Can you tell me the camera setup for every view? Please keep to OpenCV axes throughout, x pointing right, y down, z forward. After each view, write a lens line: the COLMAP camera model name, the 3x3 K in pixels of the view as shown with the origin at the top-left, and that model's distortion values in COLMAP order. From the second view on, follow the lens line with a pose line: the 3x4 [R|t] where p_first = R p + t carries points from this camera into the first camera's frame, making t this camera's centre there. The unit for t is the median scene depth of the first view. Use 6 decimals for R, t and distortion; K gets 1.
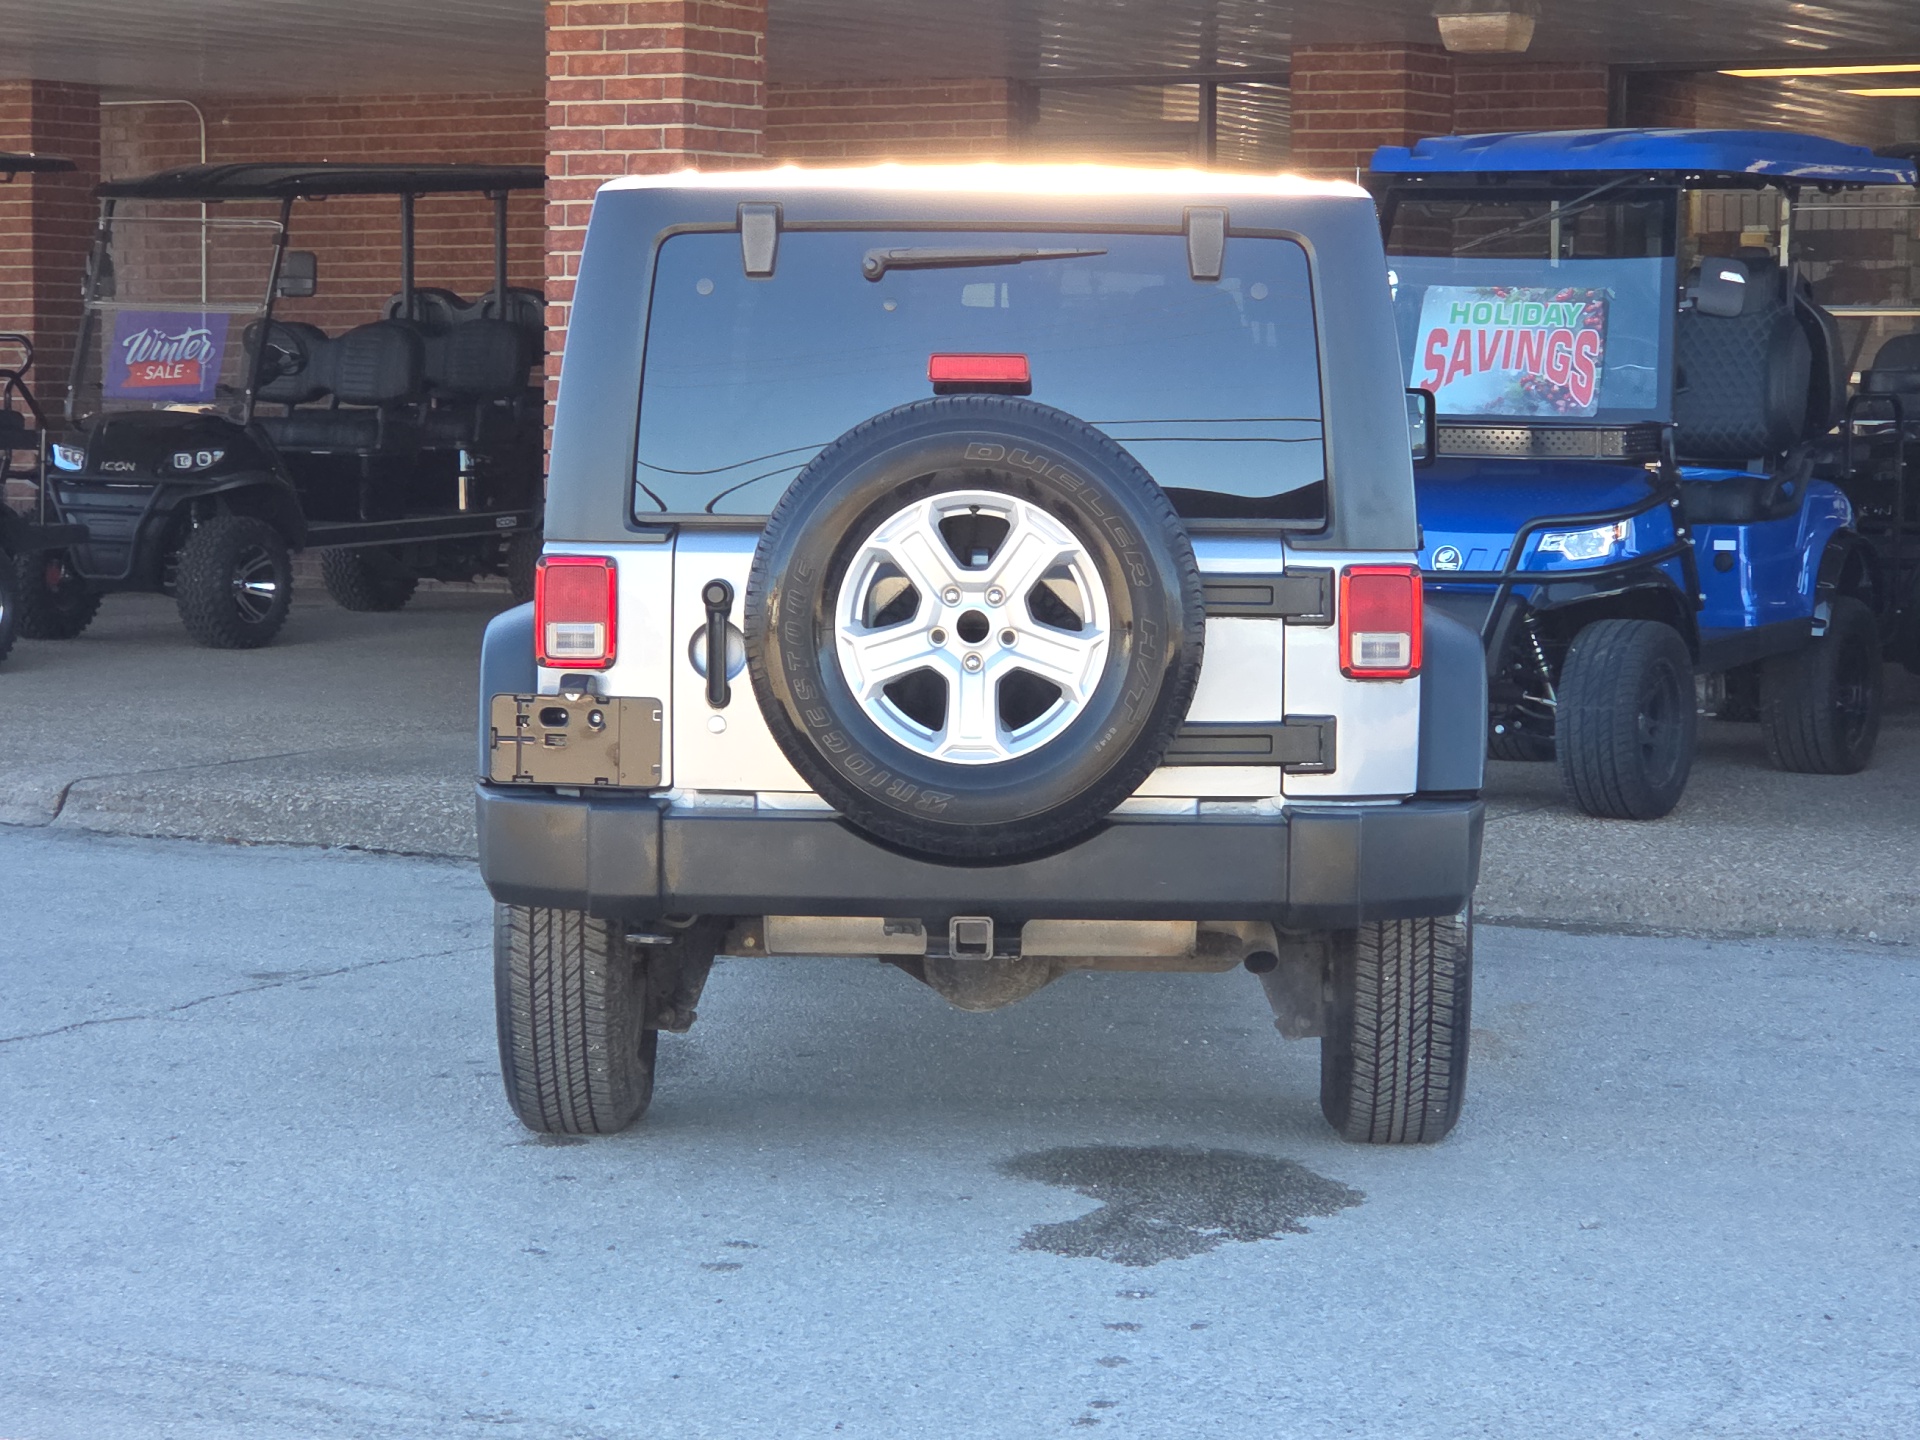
lens RADIAL K [[4998.1, 0, 960.0], [0, 4998.1, 720.0], [0, 0, 1]] dist [-0.581231, 8.527500]
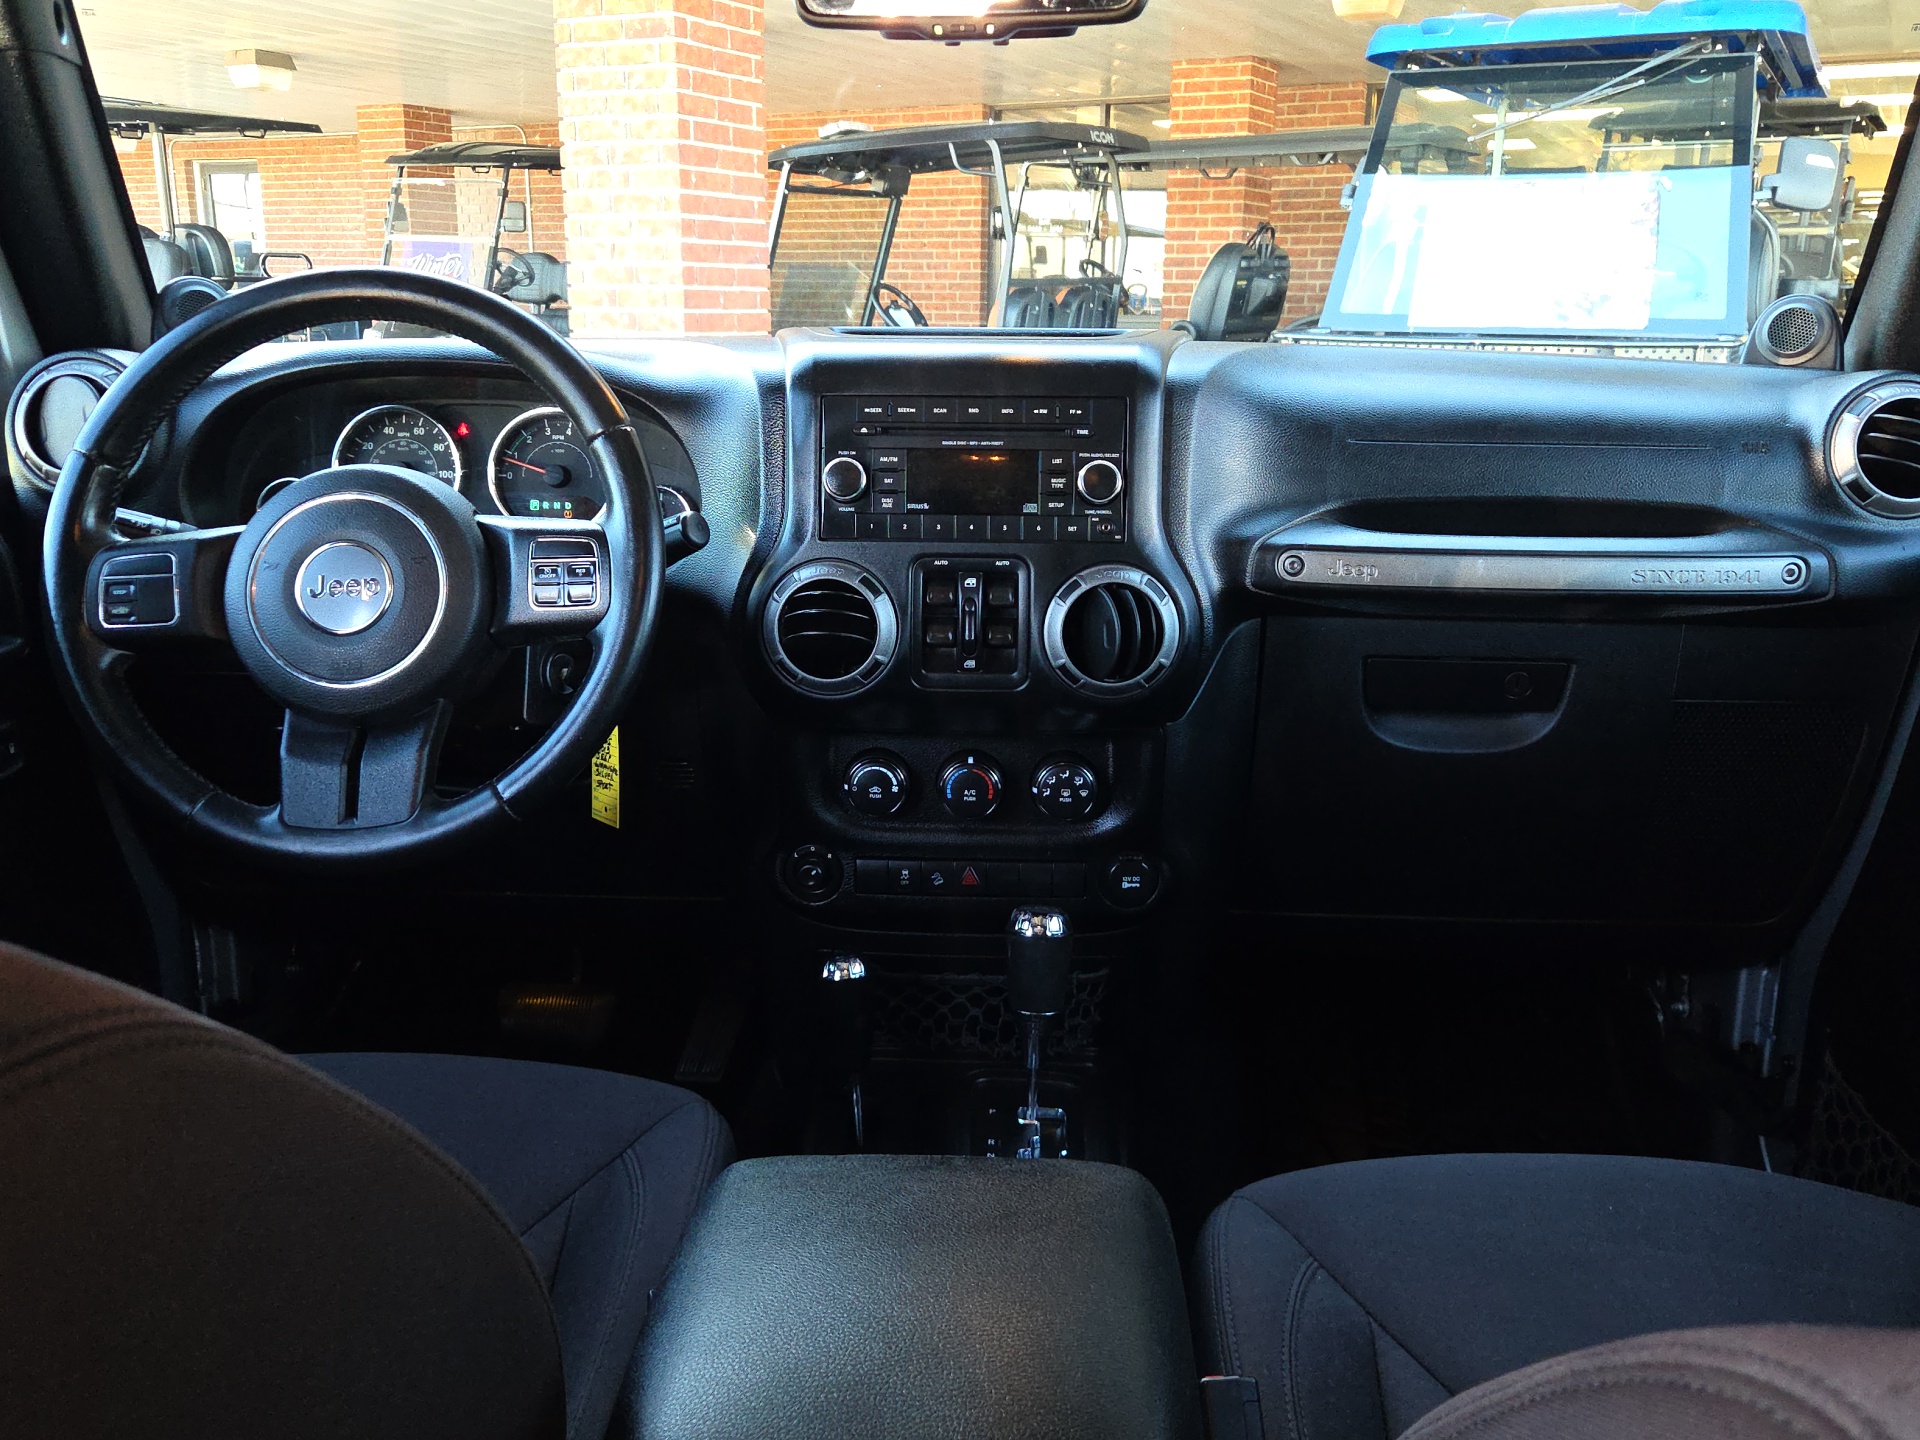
lens RADIAL K [[1654.6, 0, 960.2], [0, 1654.6, 693.7], [0, 0, 1]] dist [0.064911, -0.012448]
pose [[0.999987, 0.004871, -0.001807, 0.011492], [-0.004505, 0.986169, 0.165681, -0.074109], [0.002589, -0.165671, 0.986178, 1.115563]]
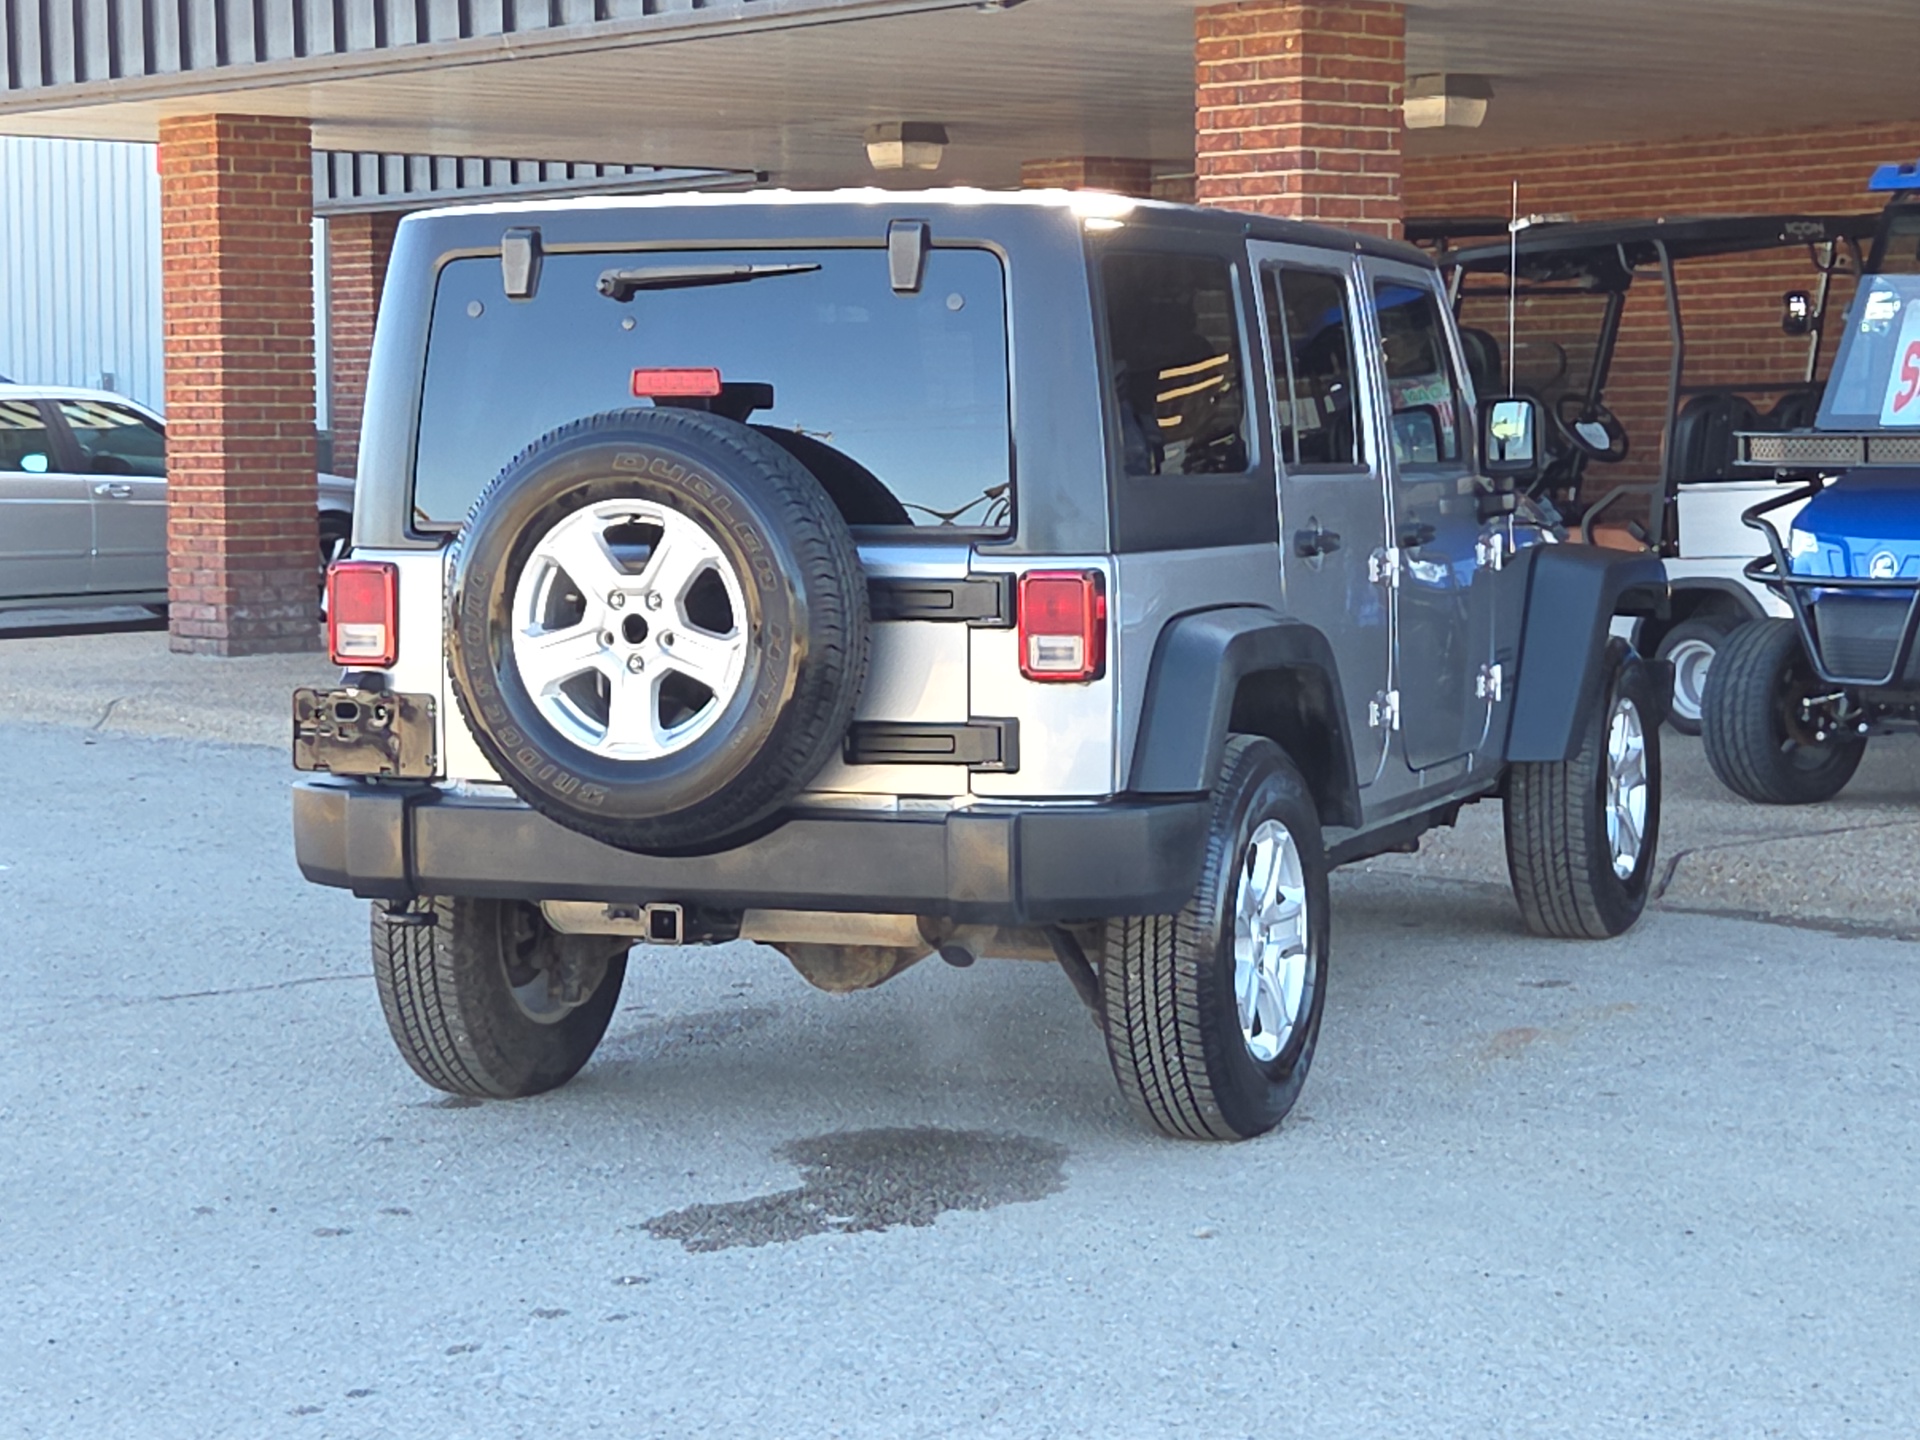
lens RADIAL K [[4215.4, 0, 960.0], [0, 4215.4, 720.0], [0, 0, 1]] dist [0.145918, -0.497570]
pose [[0.938739, 0.010315, -0.344476, 0.349350], [-0.009607, 0.999947, 0.003762, -0.003286], [0.344496, -0.000222, 0.938788, 0.178427]]
